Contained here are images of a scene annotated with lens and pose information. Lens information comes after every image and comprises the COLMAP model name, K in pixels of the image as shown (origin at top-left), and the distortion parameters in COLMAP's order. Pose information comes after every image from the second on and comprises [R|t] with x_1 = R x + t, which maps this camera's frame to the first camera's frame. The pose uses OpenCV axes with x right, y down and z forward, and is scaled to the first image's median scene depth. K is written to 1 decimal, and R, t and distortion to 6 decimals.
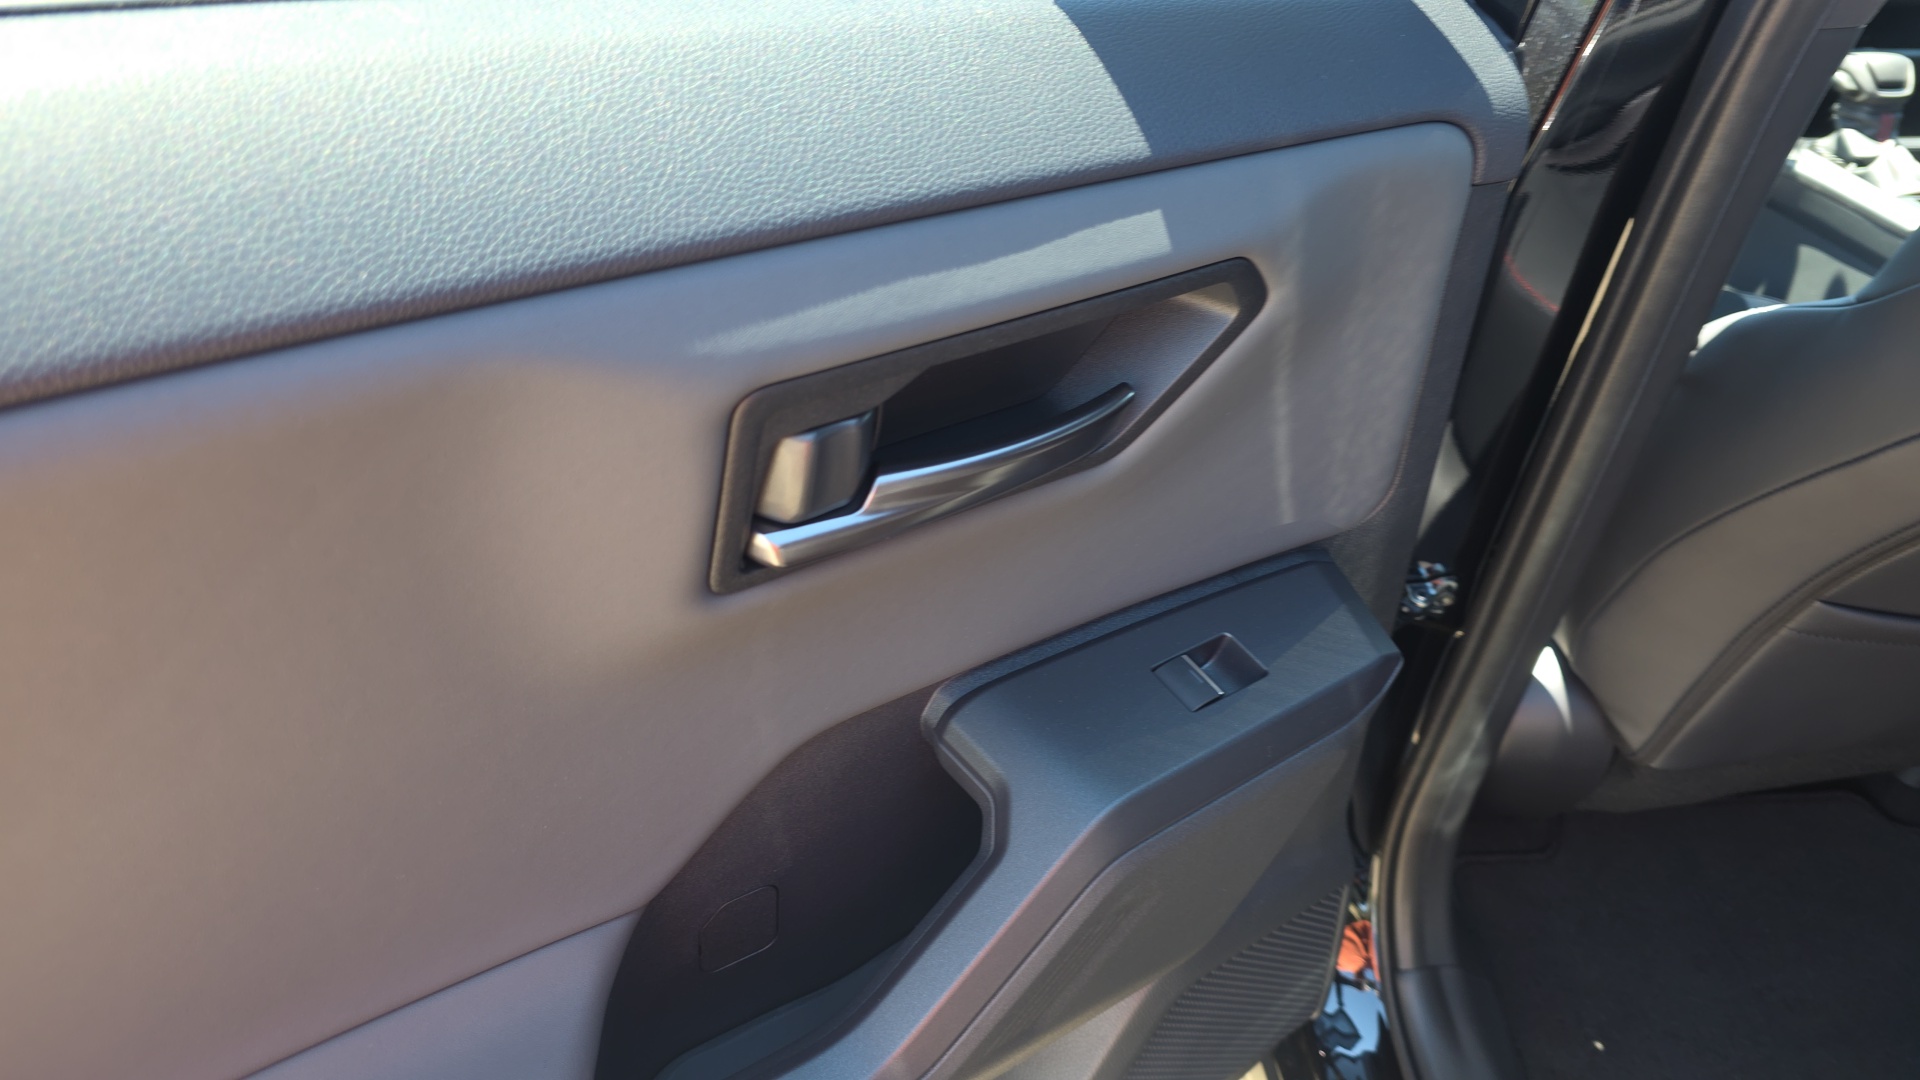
lens RADIAL K [[1344.9, 0, 960.0], [0, 1344.9, 540.0], [0, 0, 1]] dist [0.041857, -0.083055]
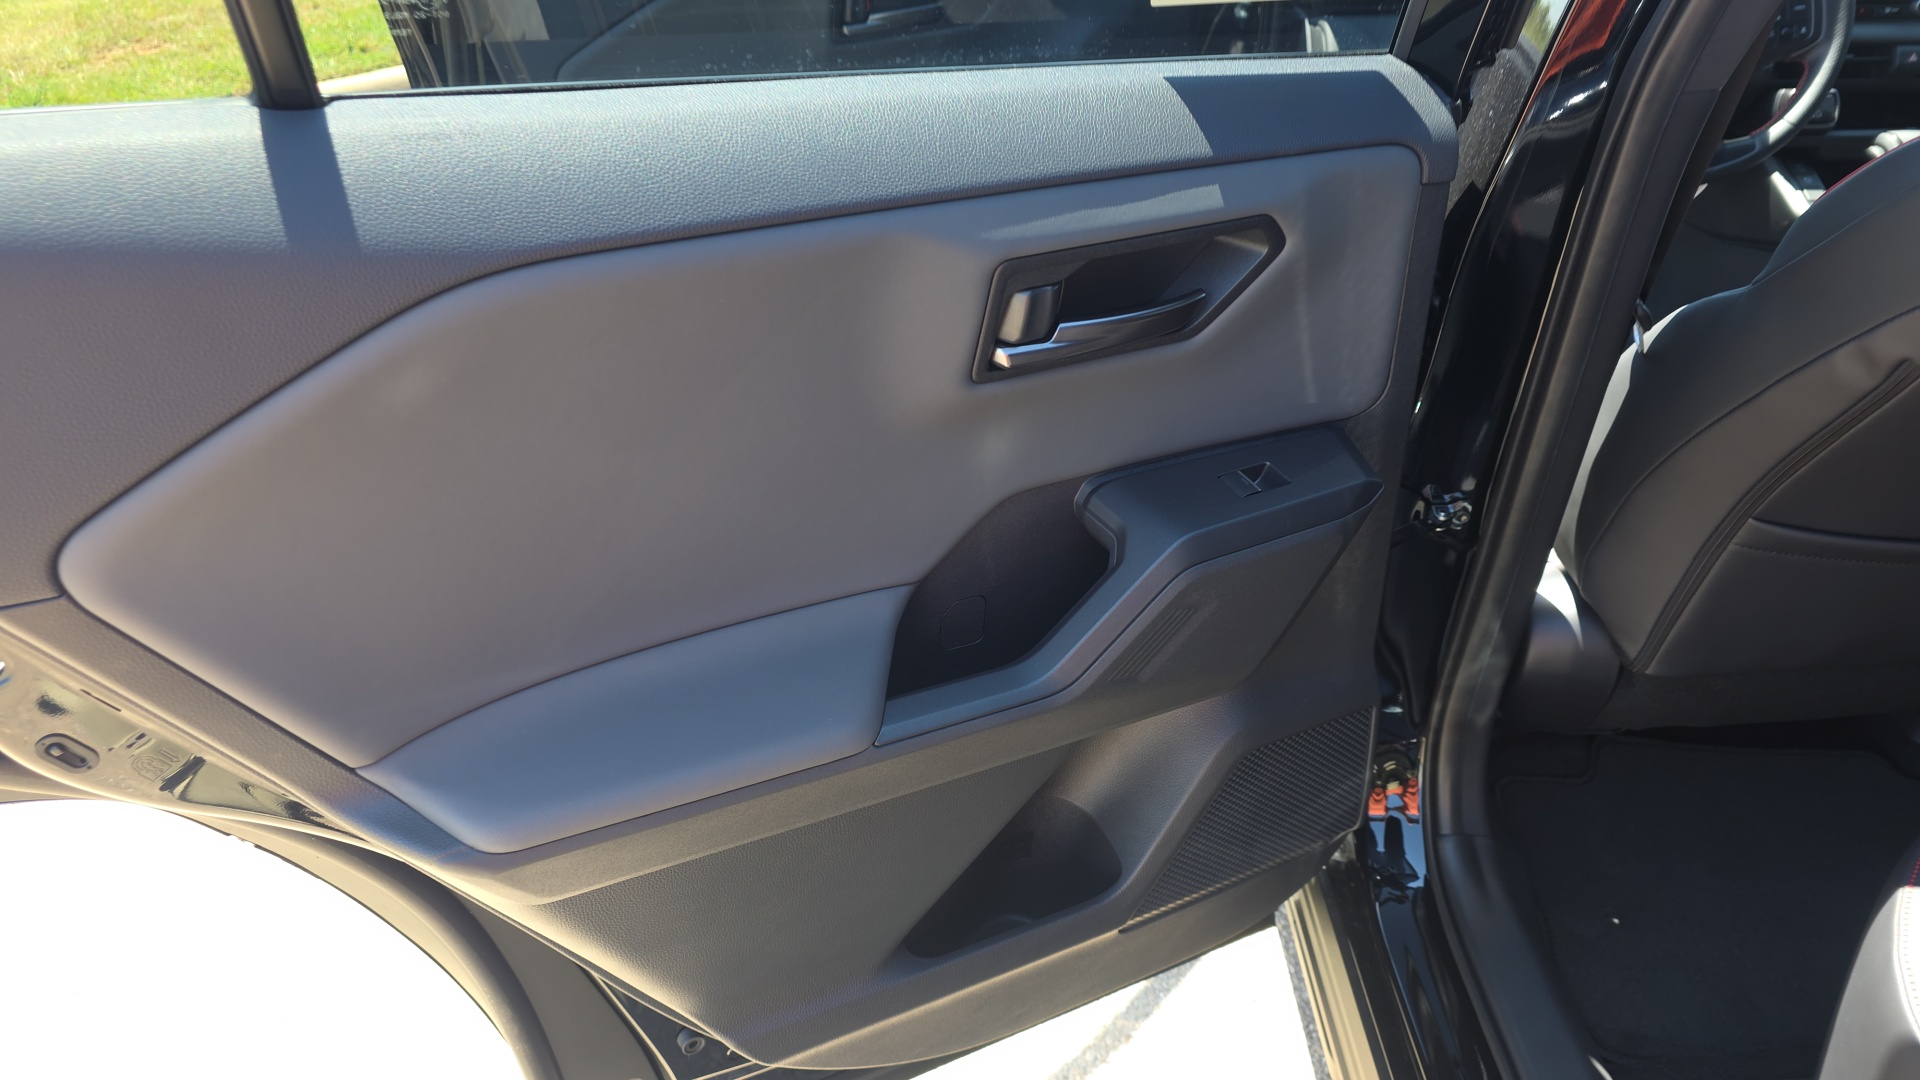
lens RADIAL K [[1322.4, 0, 902.7], [0, 1322.4, 570.1], [0, 0, 1]] dist [0.050711, -0.071246]
pose [[0.987917, 0.033847, -0.151241, 0.011079], [-0.042376, 0.997667, -0.053530, 0.330069], [0.149076, 0.059292, 0.987046, -0.695500]]
